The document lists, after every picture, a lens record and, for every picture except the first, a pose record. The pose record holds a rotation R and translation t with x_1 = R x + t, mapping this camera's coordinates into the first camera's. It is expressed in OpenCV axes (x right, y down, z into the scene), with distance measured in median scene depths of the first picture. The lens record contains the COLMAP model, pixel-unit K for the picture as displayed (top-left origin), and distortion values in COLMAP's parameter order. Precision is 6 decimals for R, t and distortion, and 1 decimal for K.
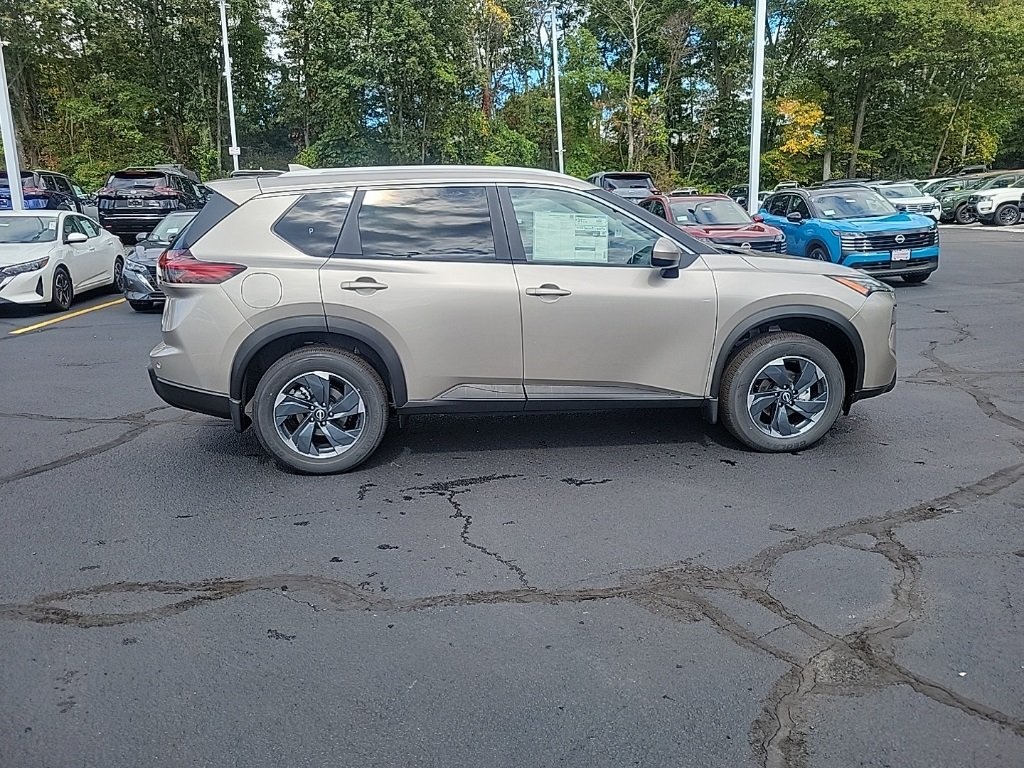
lens RADIAL K [[766.8, 0, 512.0], [0, 766.8, 384.0], [0, 0, 1]] dist [0.041419, -0.000055]
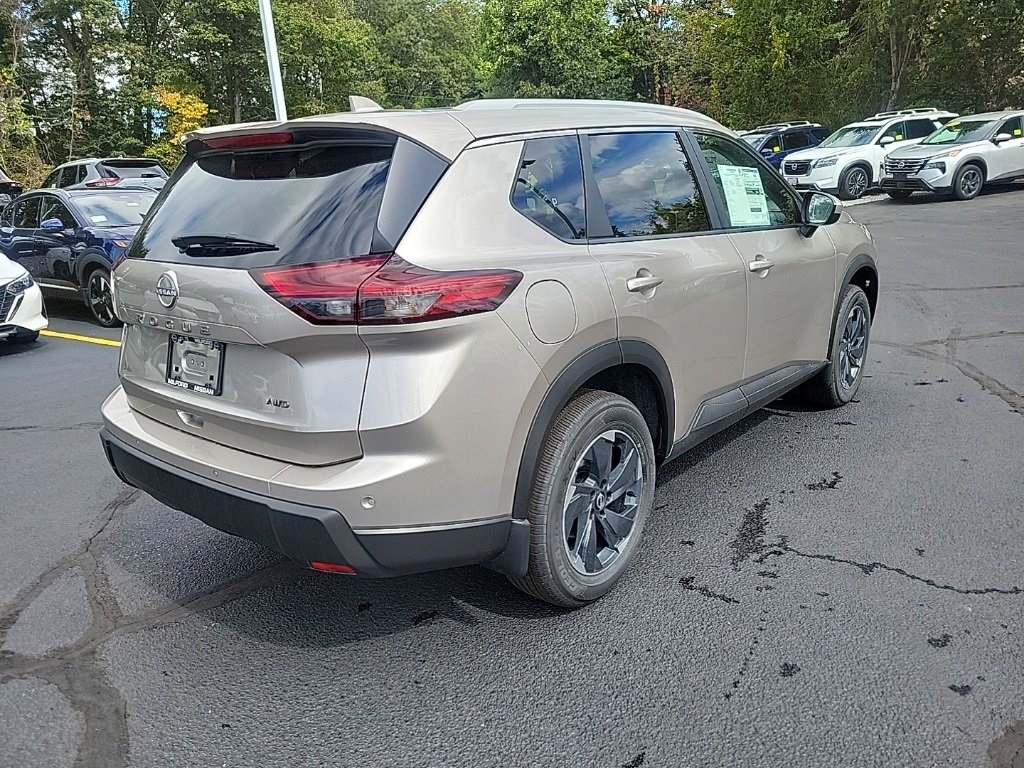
lens RADIAL K [[766.8, 0, 512.0], [0, 766.8, 384.0], [0, 0, 1]] dist [0.041419, -0.000055]
pose [[0.739773, -0.204680, 0.640969, -0.133324], [0.200577, 0.976382, 0.080292, -0.022491], [-0.642265, 0.069166, 0.763356, 0.112193]]
